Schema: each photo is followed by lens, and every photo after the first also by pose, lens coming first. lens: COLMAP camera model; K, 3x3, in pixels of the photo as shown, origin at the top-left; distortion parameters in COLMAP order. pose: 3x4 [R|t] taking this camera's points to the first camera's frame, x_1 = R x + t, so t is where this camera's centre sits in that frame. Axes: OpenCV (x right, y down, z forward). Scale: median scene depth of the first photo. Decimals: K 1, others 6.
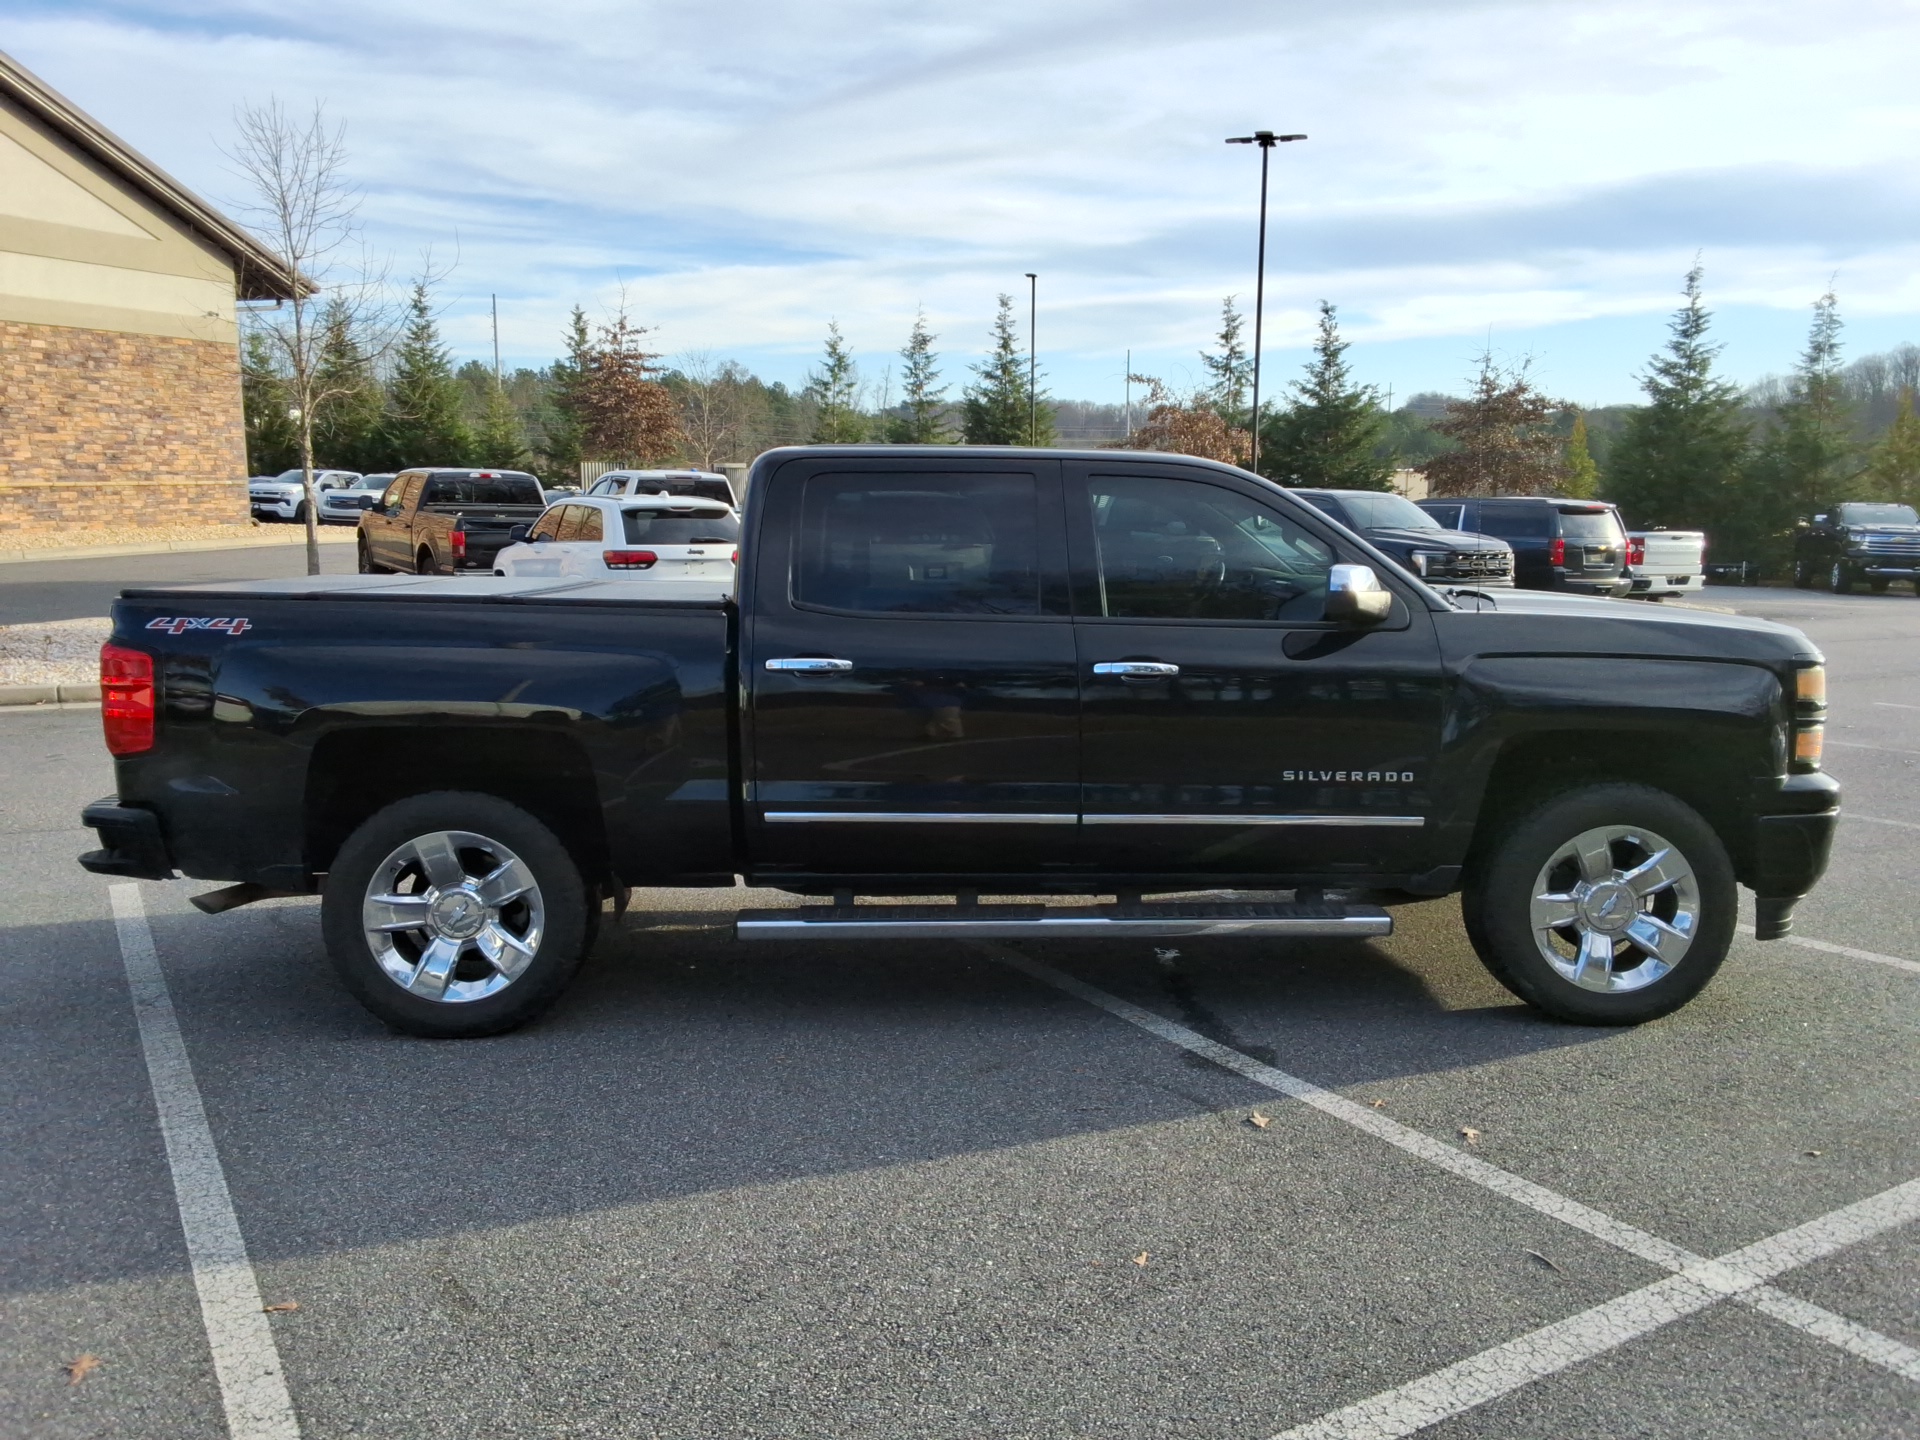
lens RADIAL K [[1509.2, 0, 978.8], [0, 1509.2, 724.2], [0, 0, 1]] dist [0.118563, -0.162820]
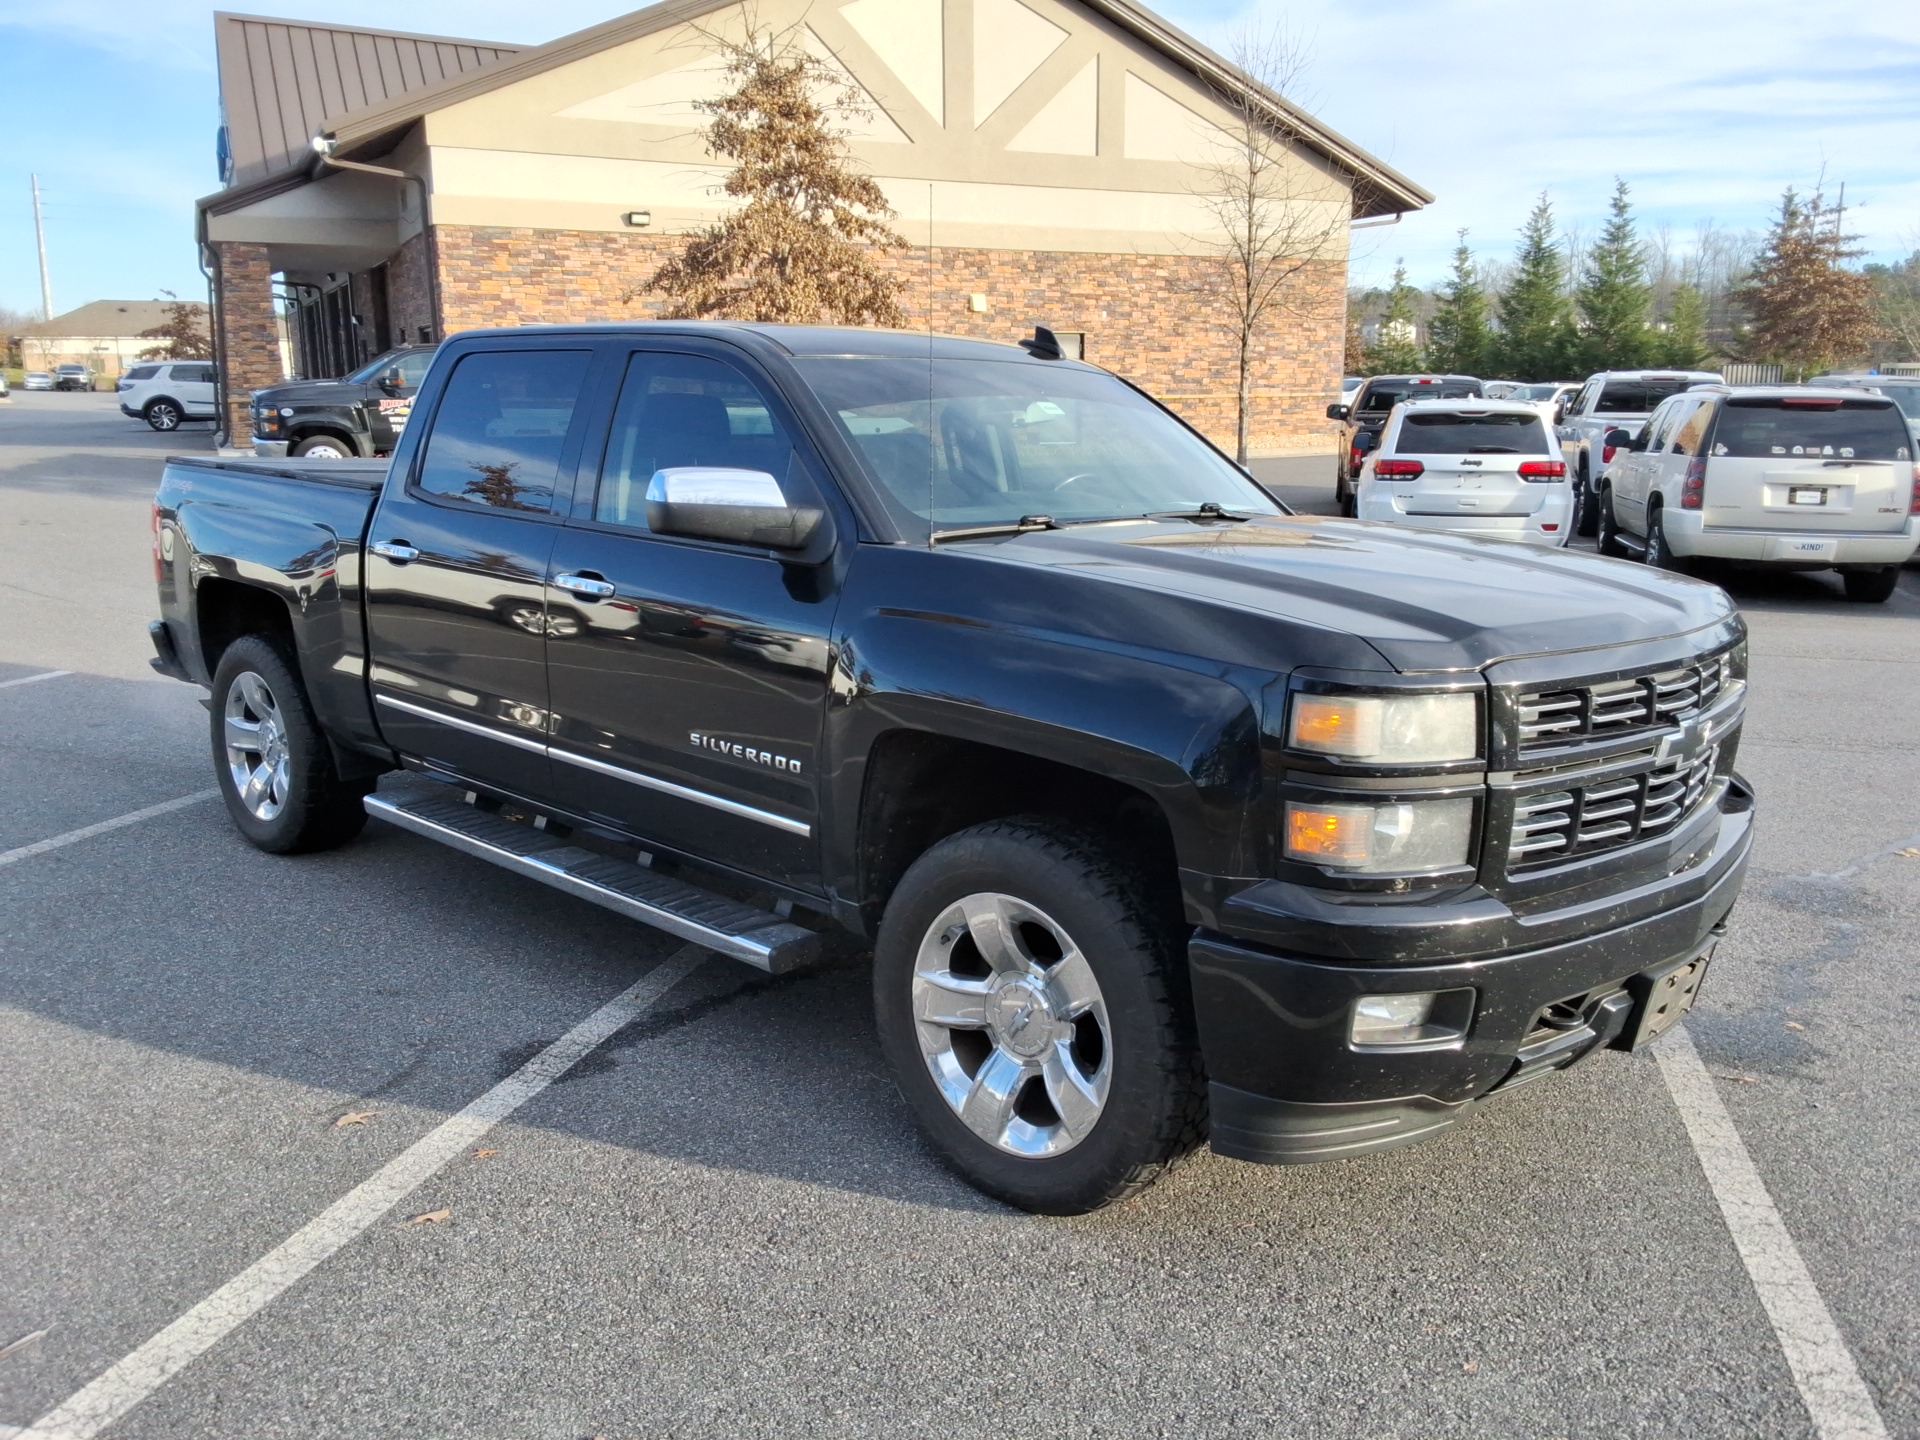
lens RADIAL K [[1525.5, 0, 974.8], [0, 1525.5, 712.9], [0, 0, 1]] dist [0.101626, -0.157677]
pose [[0.698525, 0.142027, -0.701349, 0.138860], [-0.109403, 0.989780, 0.091473, -0.010826], [0.707173, 0.012834, 0.706924, 0.088999]]
